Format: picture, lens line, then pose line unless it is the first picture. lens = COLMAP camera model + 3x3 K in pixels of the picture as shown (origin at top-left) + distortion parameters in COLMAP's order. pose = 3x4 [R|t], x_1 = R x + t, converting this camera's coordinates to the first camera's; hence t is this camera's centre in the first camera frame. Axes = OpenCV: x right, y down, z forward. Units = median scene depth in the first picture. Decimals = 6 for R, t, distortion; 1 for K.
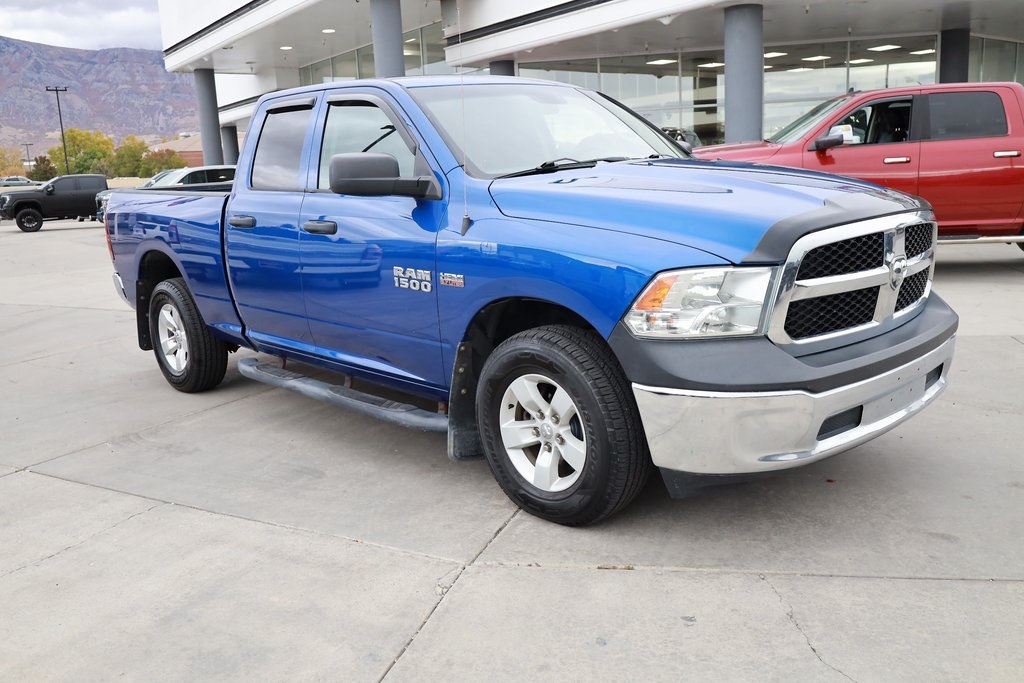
lens RADIAL K [[889.0, 0, 482.4], [0, 889.0, 337.5], [0, 0, 1]] dist [-0.021161, 0.011219]
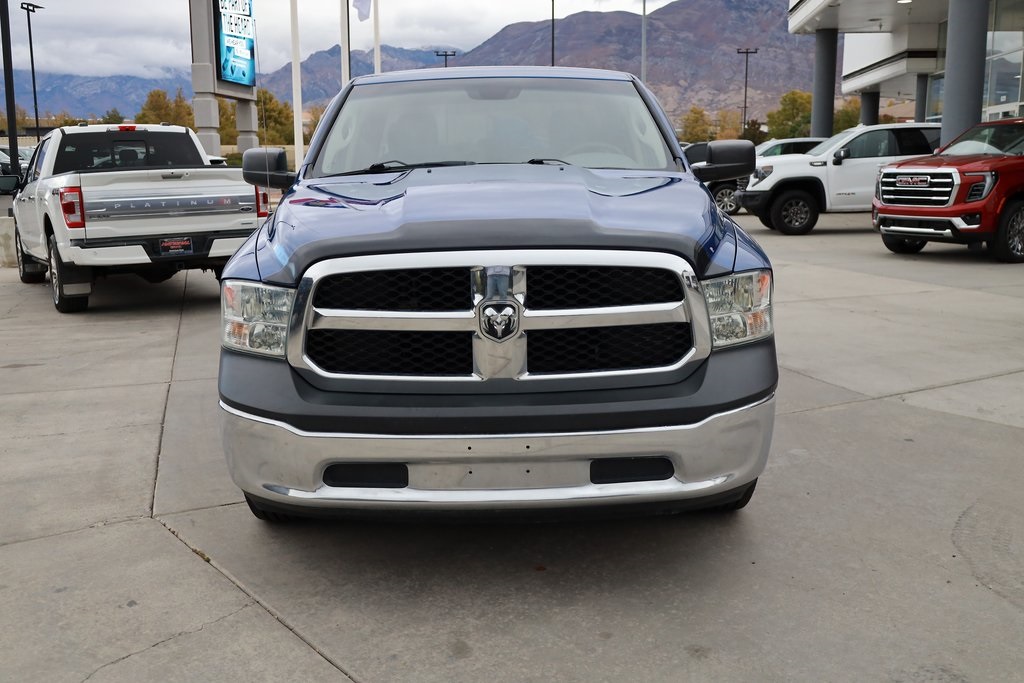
lens RADIAL K [[983.2, 0, 474.6], [0, 983.2, 339.4], [0, 0, 1]] dist [-0.012472, 0.011303]
pose [[0.736086, 0.161761, -0.657275, 0.983388], [-0.150394, 0.985838, 0.074196, -0.113056], [0.659969, 0.044235, 0.749990, 0.292034]]
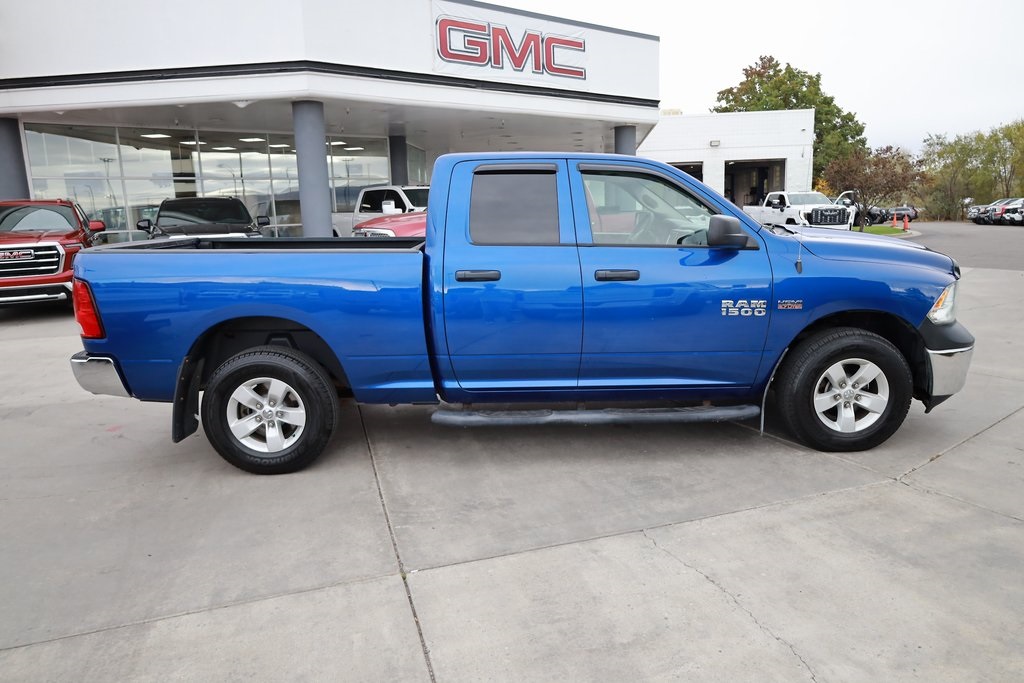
lens RADIAL K [[723.3, 0, 512.0], [0, 723.3, 341.5], [0, 0, 1]] dist [-0.006063, -0.002227]
pose [[0.647192, -0.103802, 0.755227, -1.270682], [0.135027, 0.990631, 0.020446, -0.094294], [-0.750273, 0.088743, 0.655145, 0.599615]]
